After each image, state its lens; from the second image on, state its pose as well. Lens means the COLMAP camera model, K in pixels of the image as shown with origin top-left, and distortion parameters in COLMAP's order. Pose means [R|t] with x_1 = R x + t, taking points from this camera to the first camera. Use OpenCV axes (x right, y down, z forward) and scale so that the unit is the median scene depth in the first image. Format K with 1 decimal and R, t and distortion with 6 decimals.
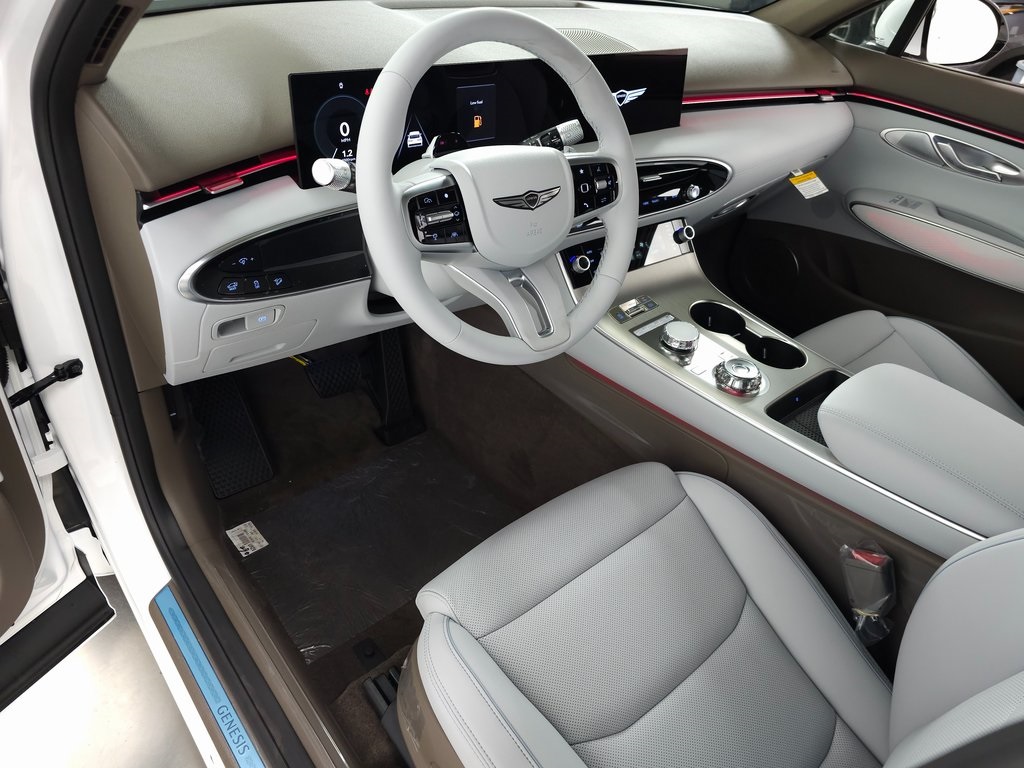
lens RADIAL K [[719.2, 0, 512.0], [0, 719.2, 384.0], [0, 0, 1]] dist [0.009117, -0.038948]
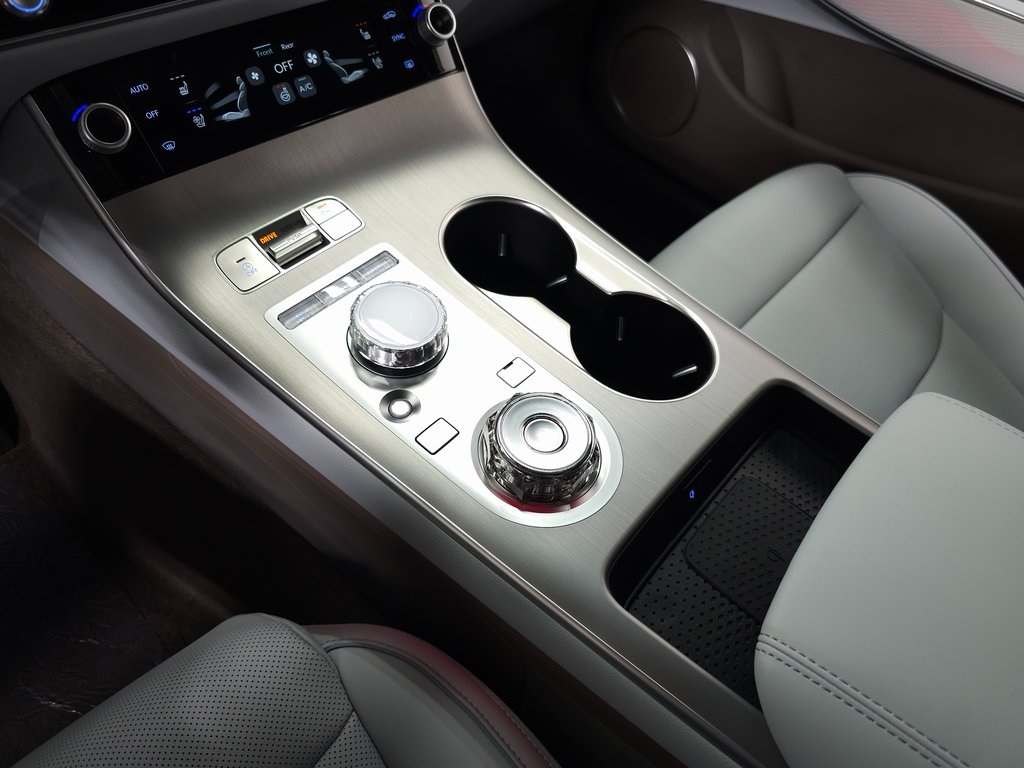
lens RADIAL K [[719.2, 0, 512.0], [0, 719.2, 384.0], [0, 0, 1]] dist [0.009117, -0.038948]
pose [[0.989289, -0.082770, 0.120237, 0.238953], [0.049938, 0.965905, 0.254036, -0.125043], [-0.137164, -0.245311, 0.959692, 0.608659]]
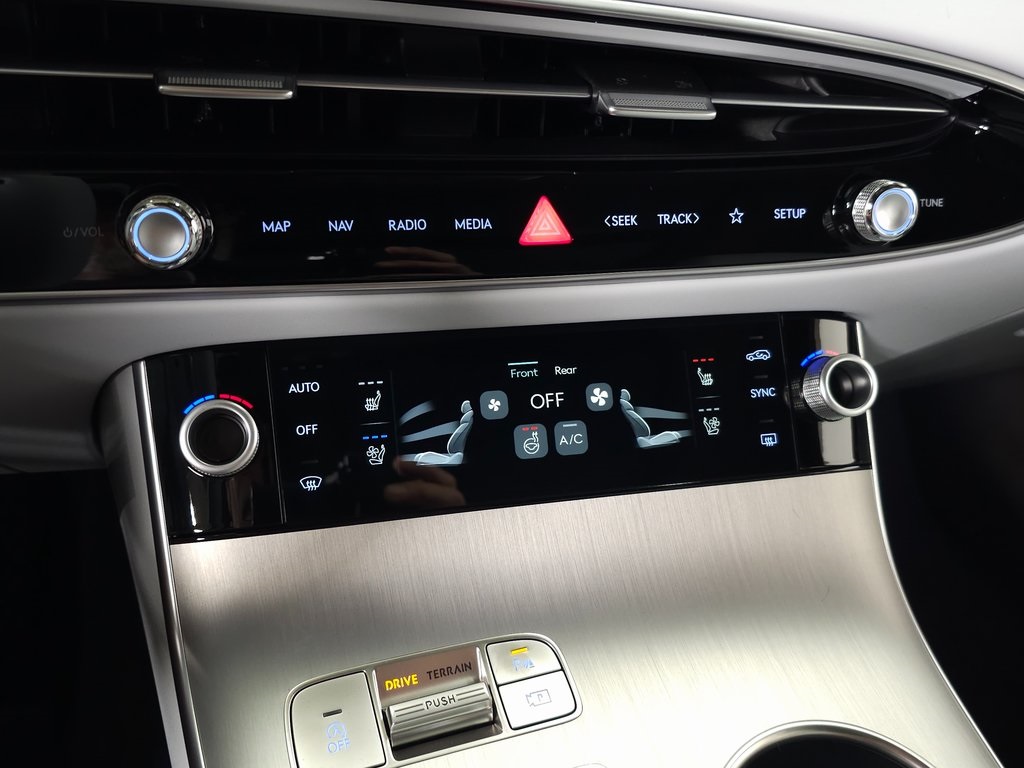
lens RADIAL K [[719.2, 0, 512.0], [0, 719.2, 384.0], [0, 0, 1]] dist [0.009117, -0.038948]
pose [[0.915572, 0.219927, -0.336689, 0.244297], [-0.236460, 0.971605, -0.008358, -0.200874], [0.325290, 0.087266, 0.941579, 0.825206]]
